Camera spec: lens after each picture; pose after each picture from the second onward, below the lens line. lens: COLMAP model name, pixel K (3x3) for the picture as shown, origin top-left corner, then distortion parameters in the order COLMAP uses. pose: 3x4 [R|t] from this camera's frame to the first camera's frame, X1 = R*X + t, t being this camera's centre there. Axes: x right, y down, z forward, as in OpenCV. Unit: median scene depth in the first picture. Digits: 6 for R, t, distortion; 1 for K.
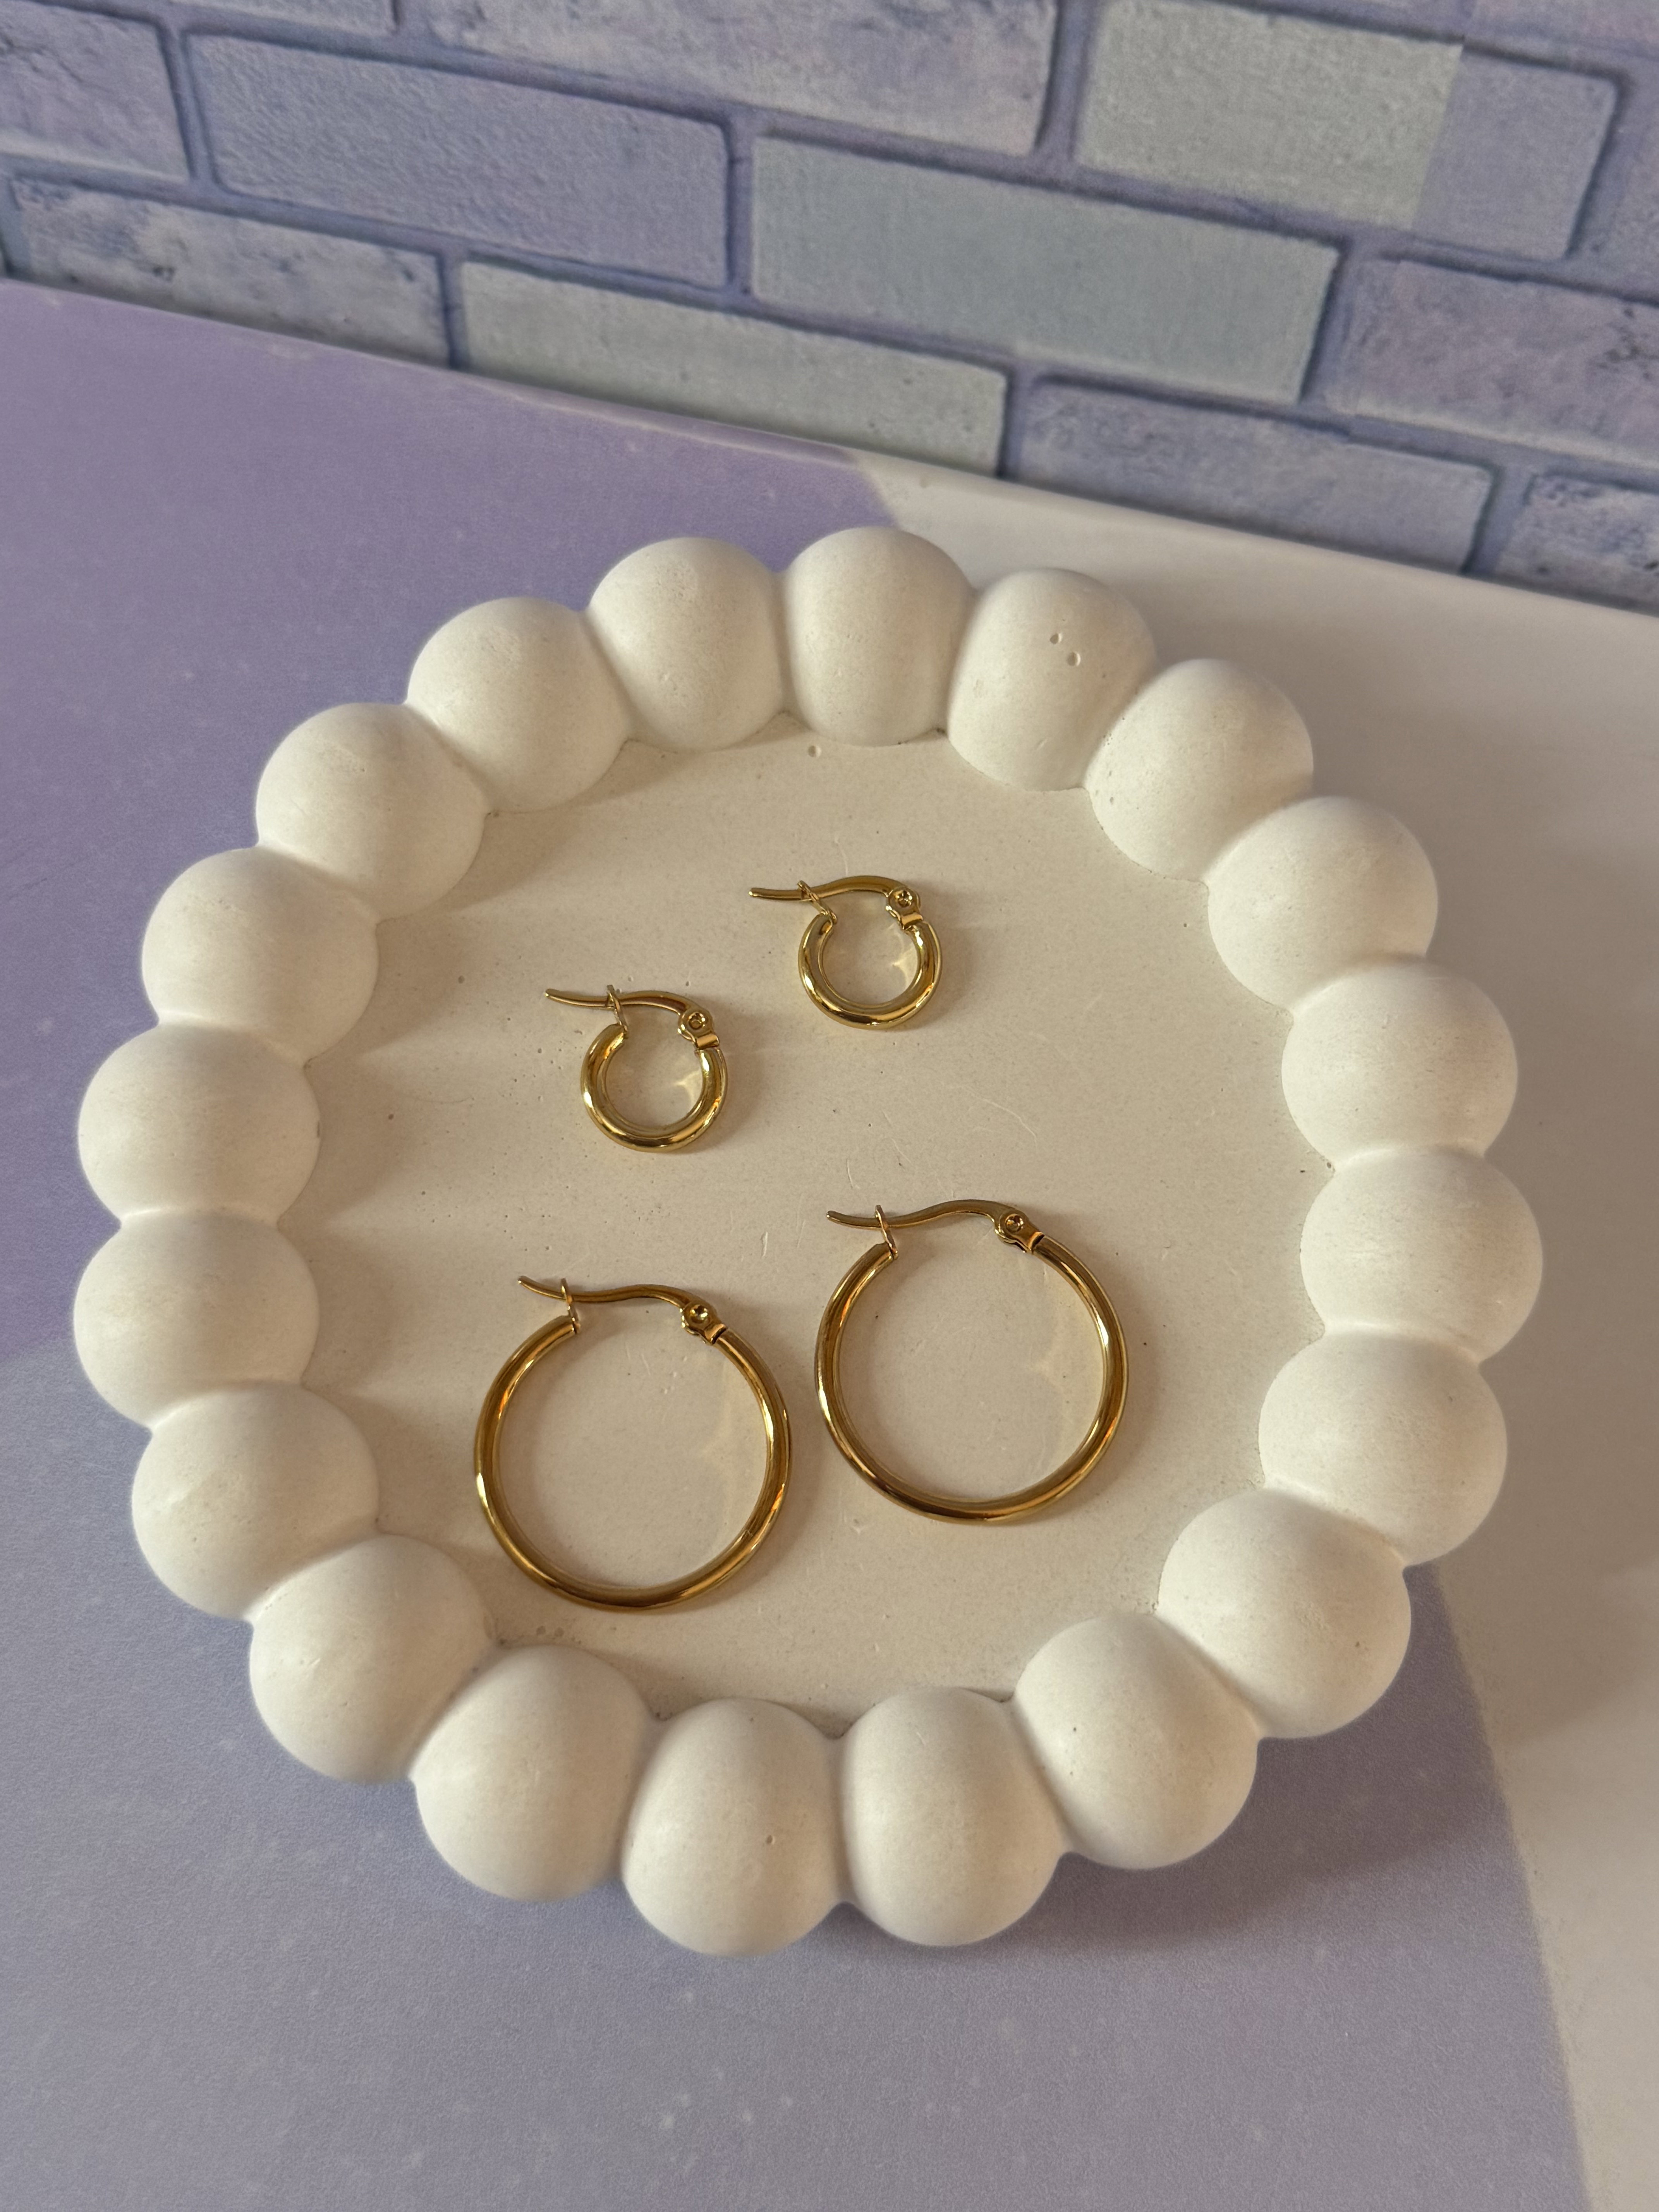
lens RADIAL K [[2642.8, 0, 832.2], [0, 2642.8, 1109.3], [0, 0, 1]] dist [-0.080874, 0.000000]
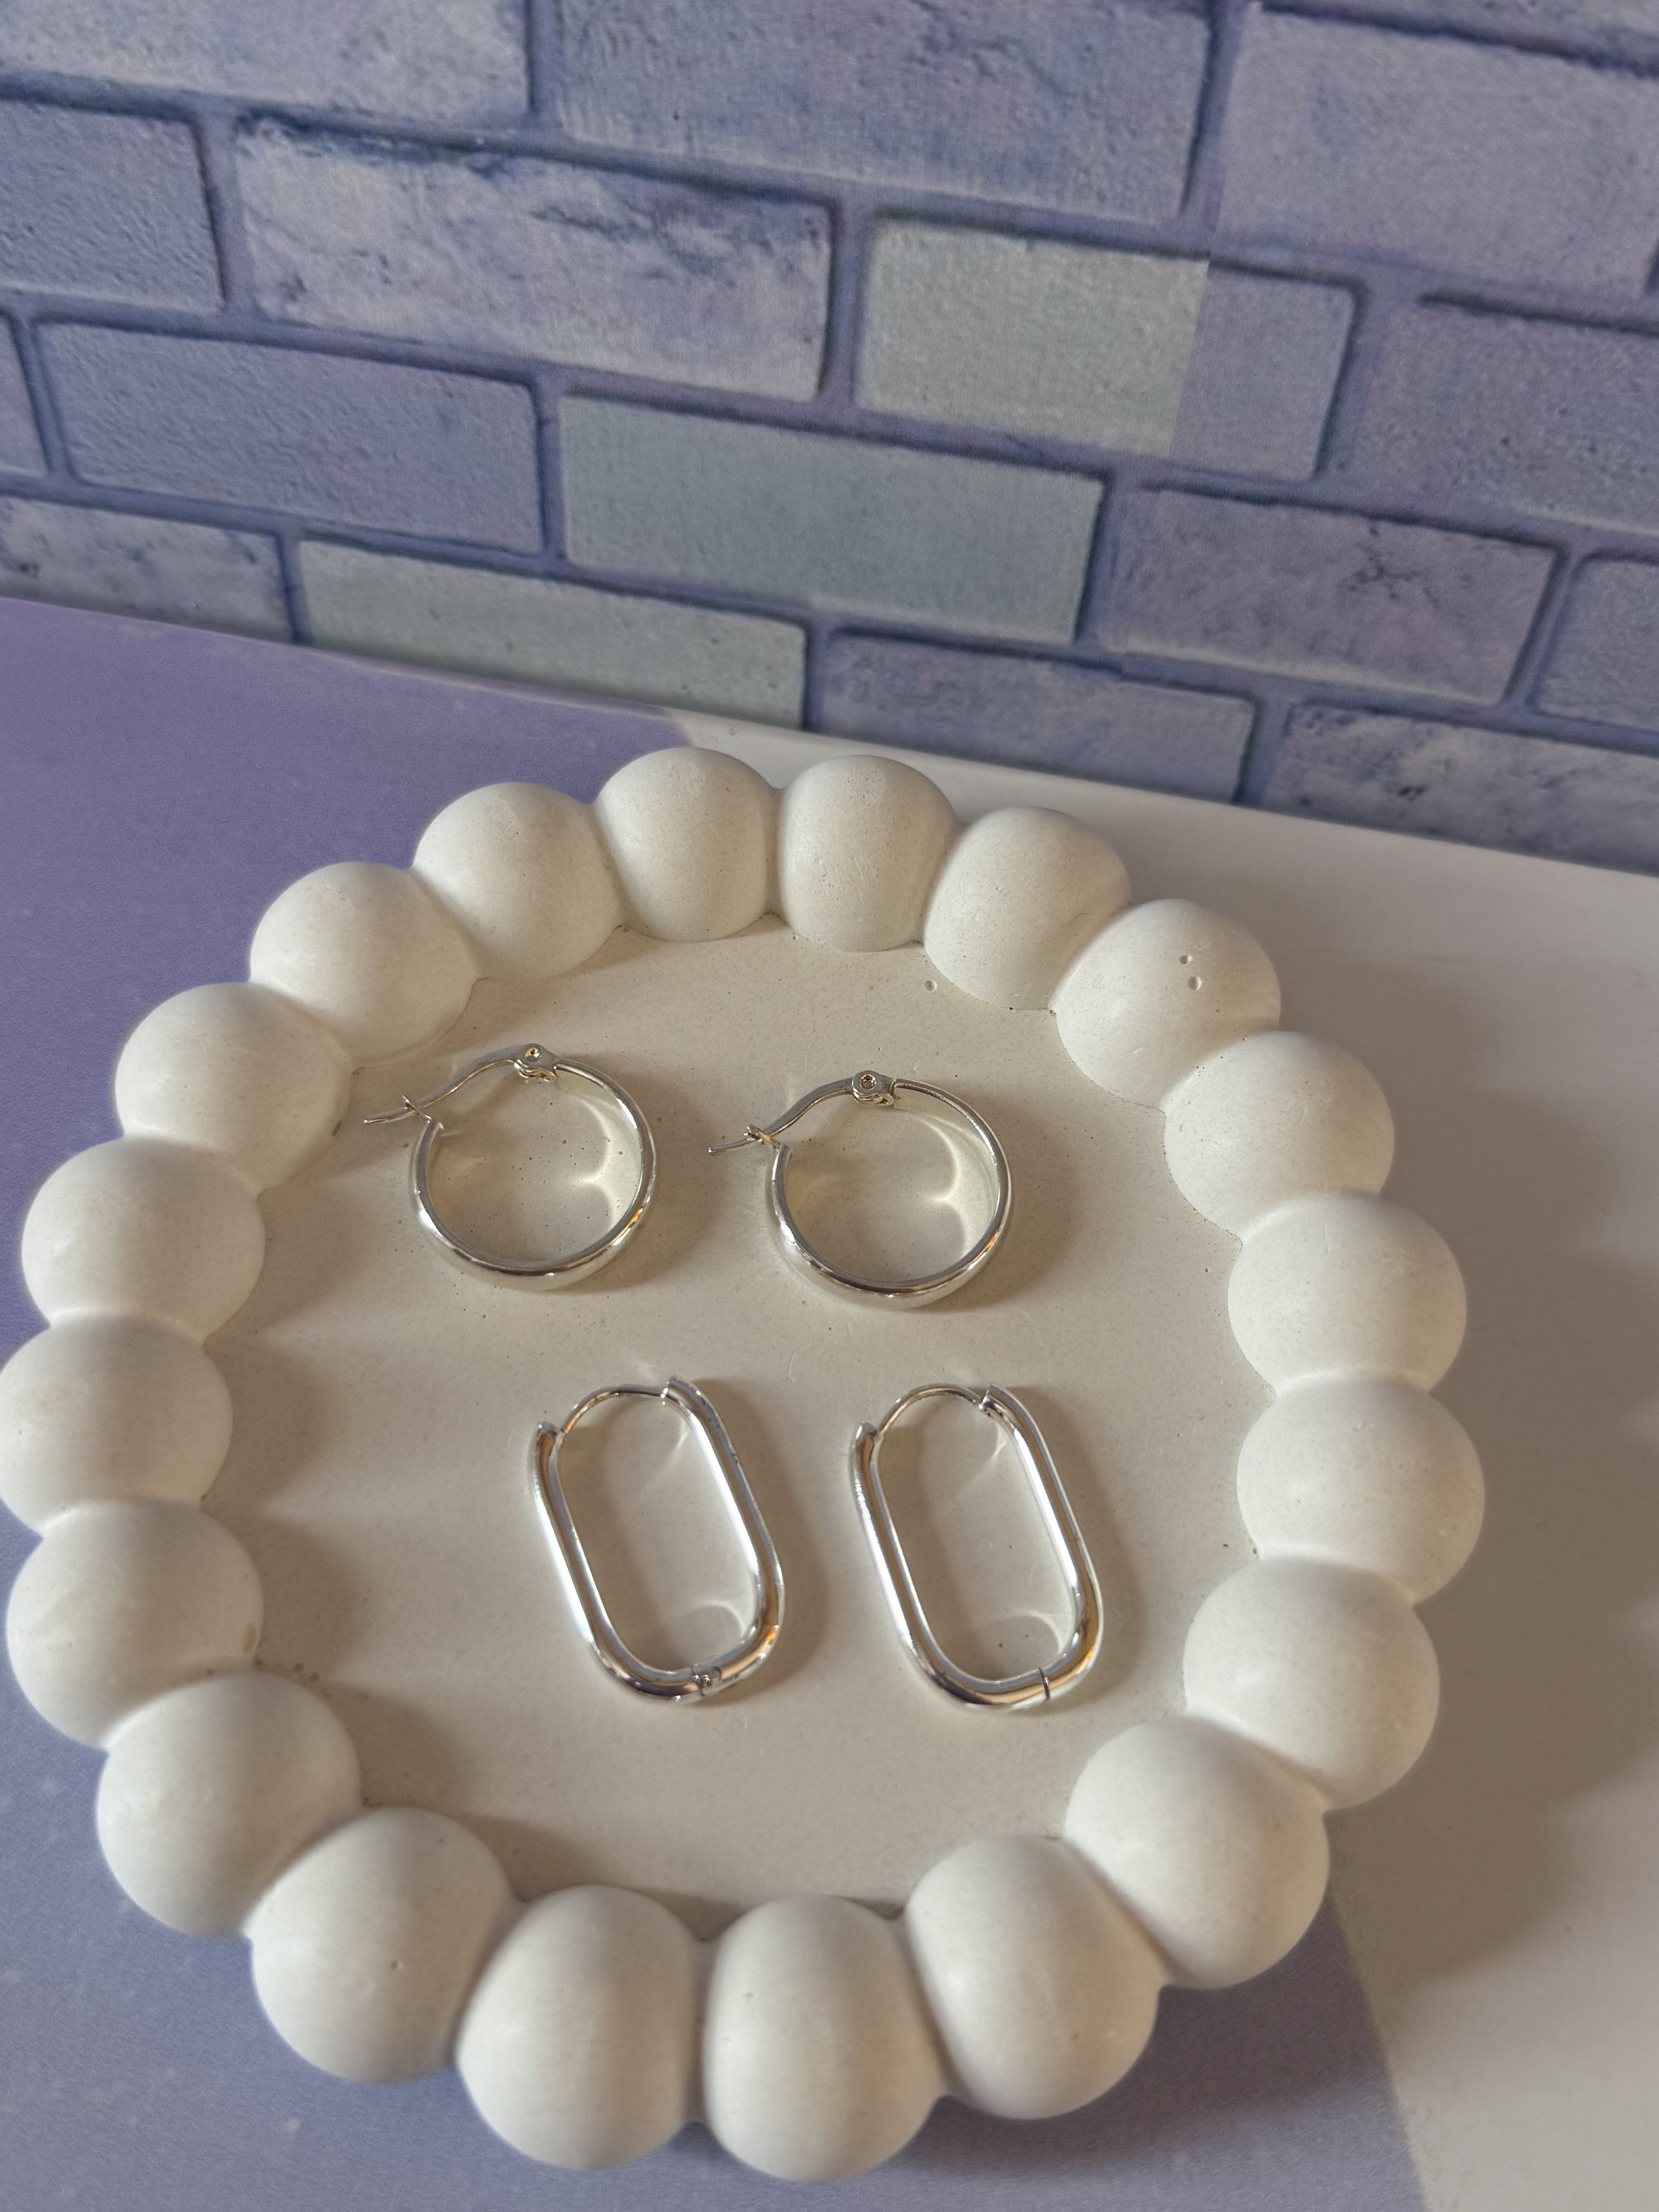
lens RADIAL K [[2038.7, 0, 856.7], [0, 2038.7, 1161.0], [0, 0, 1]] dist [-0.063884, 0.000000]
pose [[0.997907, -0.027353, 0.058597, 0.035111], [0.036117, 0.987386, -0.154160, 0.071154], [-0.053641, 0.155954, 0.986307, 0.221781]]
